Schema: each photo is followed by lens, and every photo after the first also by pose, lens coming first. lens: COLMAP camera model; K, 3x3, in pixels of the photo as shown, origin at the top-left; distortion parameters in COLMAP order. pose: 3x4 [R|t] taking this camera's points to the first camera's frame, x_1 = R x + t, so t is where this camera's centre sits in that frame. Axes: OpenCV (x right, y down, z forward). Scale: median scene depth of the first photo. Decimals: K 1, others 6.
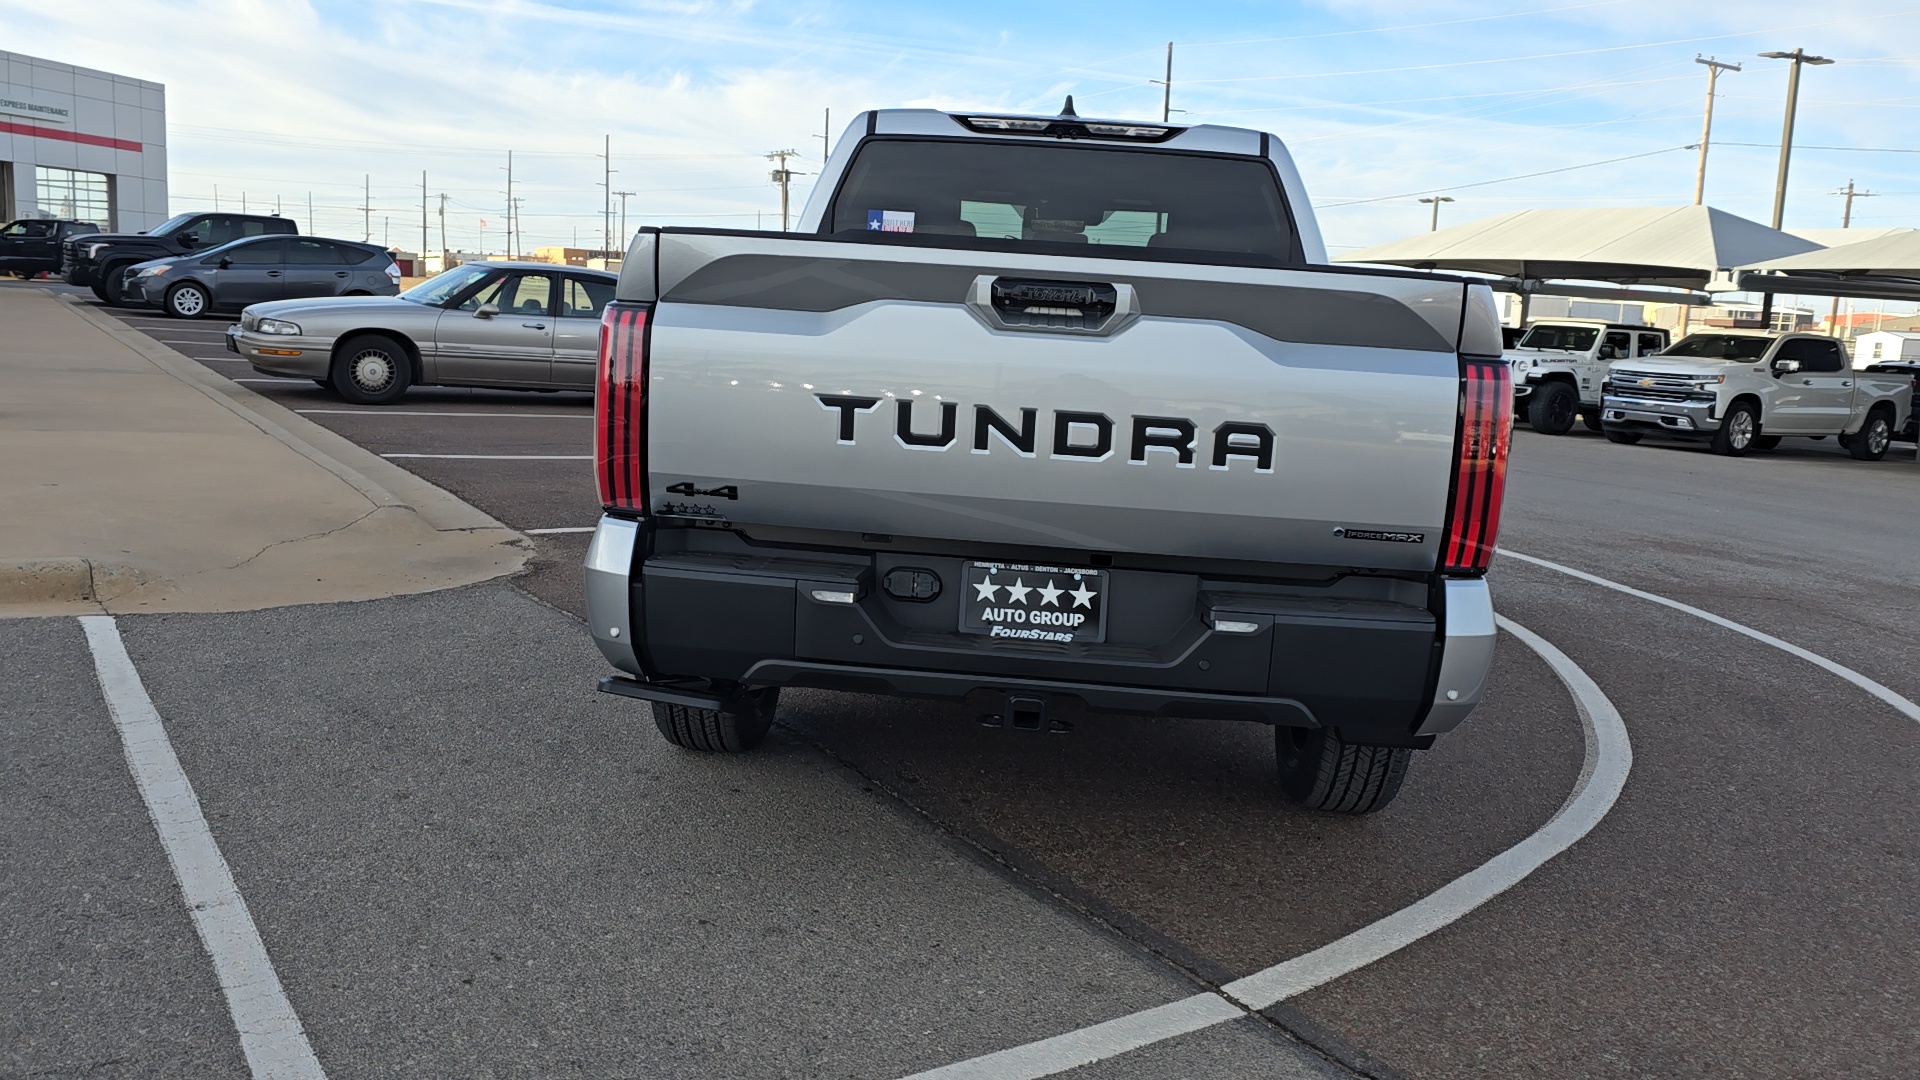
lens RADIAL K [[1611.3, 0, 952.8], [0, 1611.3, 522.5], [0, 0, 1]] dist [-0.005614, 0.022982]
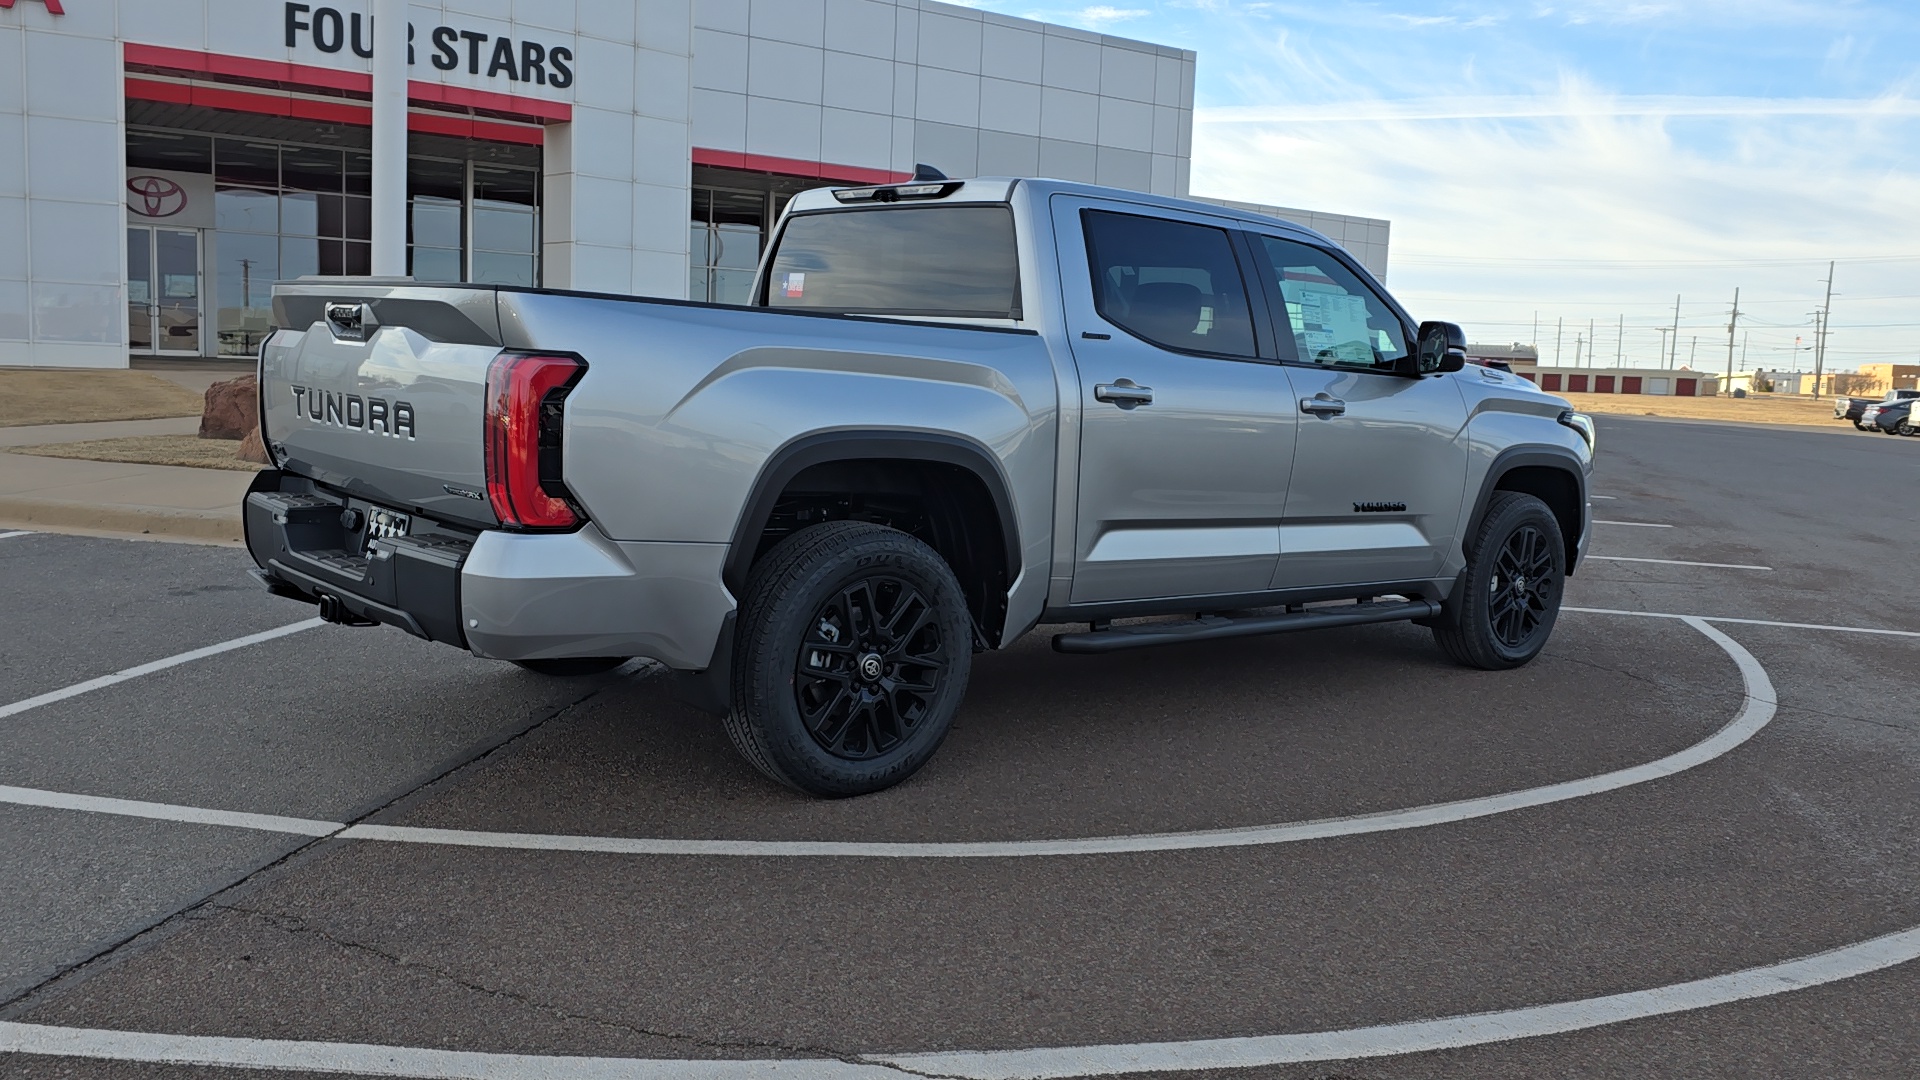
lens RADIAL K [[1611.3, 0, 957.8], [0, 1611.3, 547.9], [0, 0, 1]] dist [-0.005614, 0.022982]
pose [[0.693675, 0.068226, -0.717049, 0.946464], [-0.112062, 0.993604, -0.013869, 0.016052], [0.711517, 0.089974, 0.696885, 0.265228]]
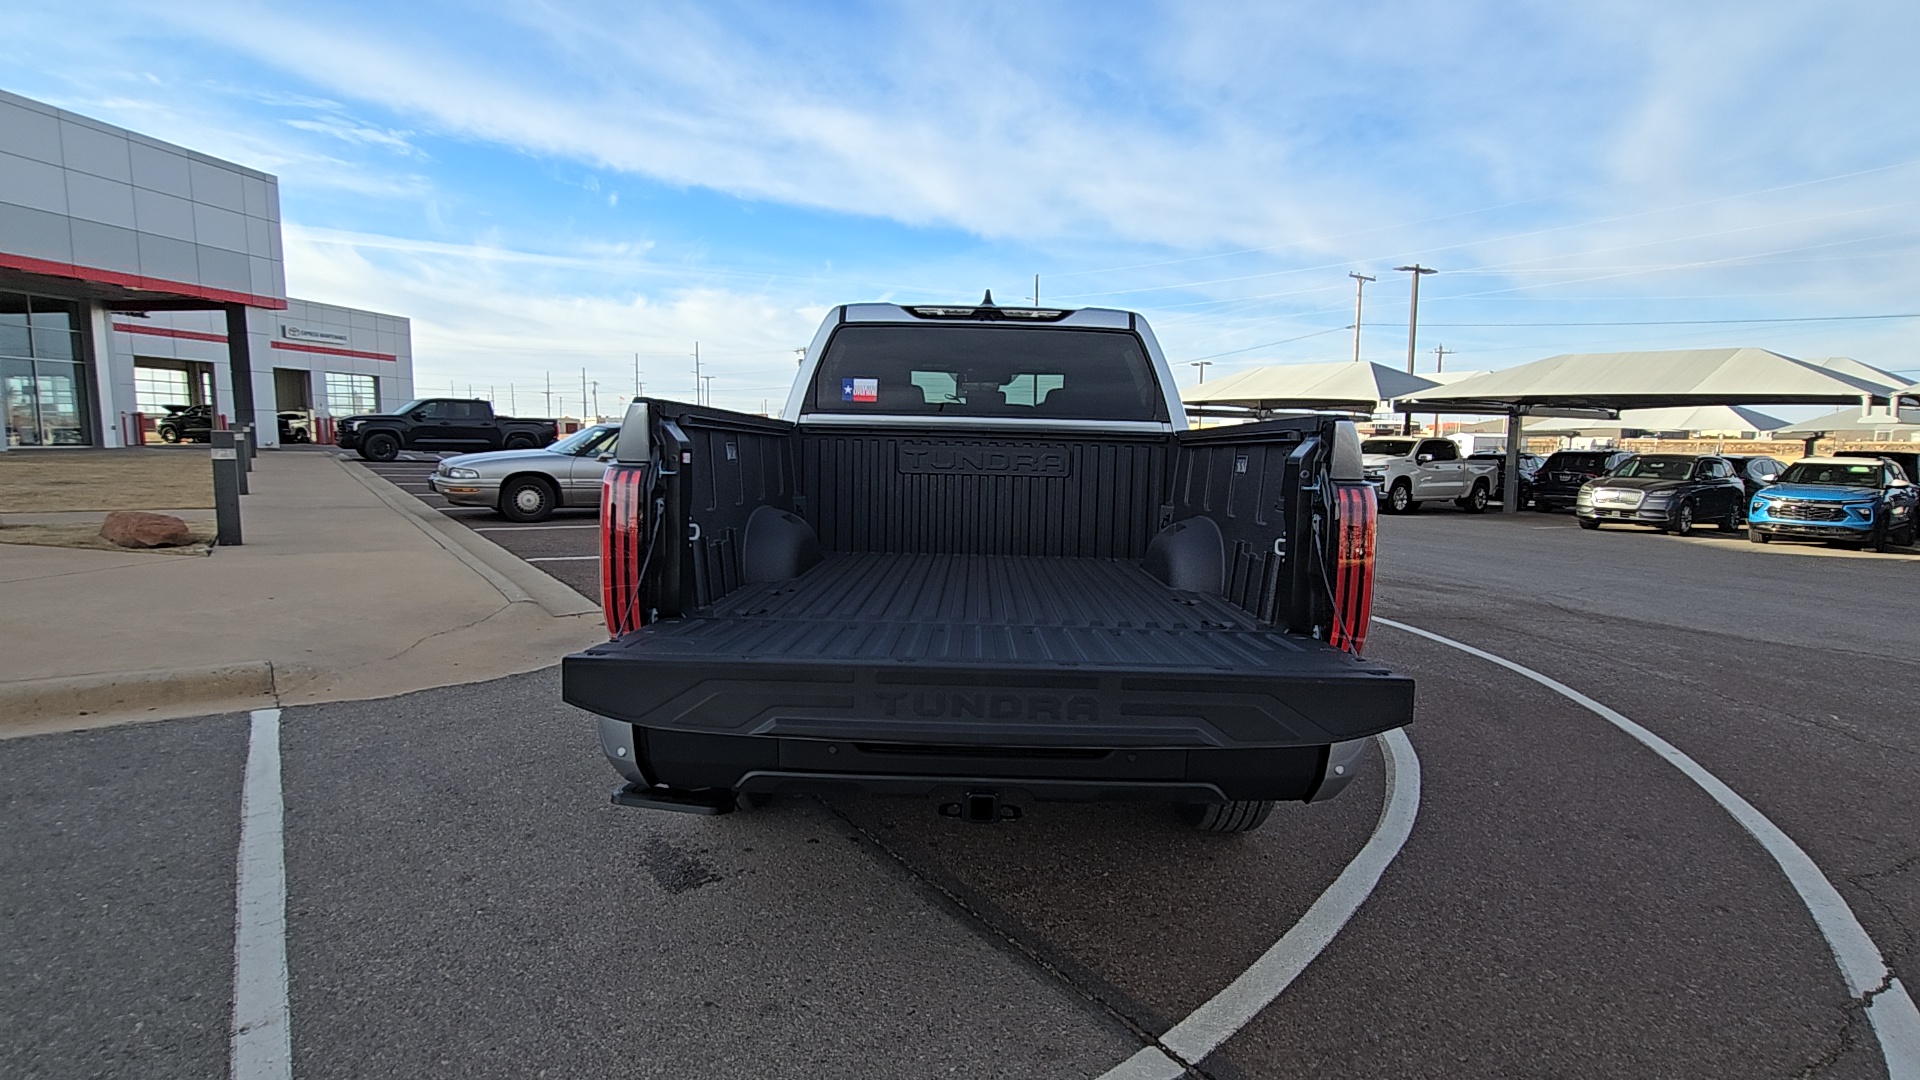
lens RADIAL K [[970.0, 0, 950.8], [0, 970.0, 593.5], [0, 0, 1]] dist [-0.002744, 0.001290]
pose [[0.998631, -0.042140, 0.030980, 0.005635], [0.041336, 0.998803, 0.026153, -0.036436], [-0.032045, -0.024836, 0.999178, 0.206482]]
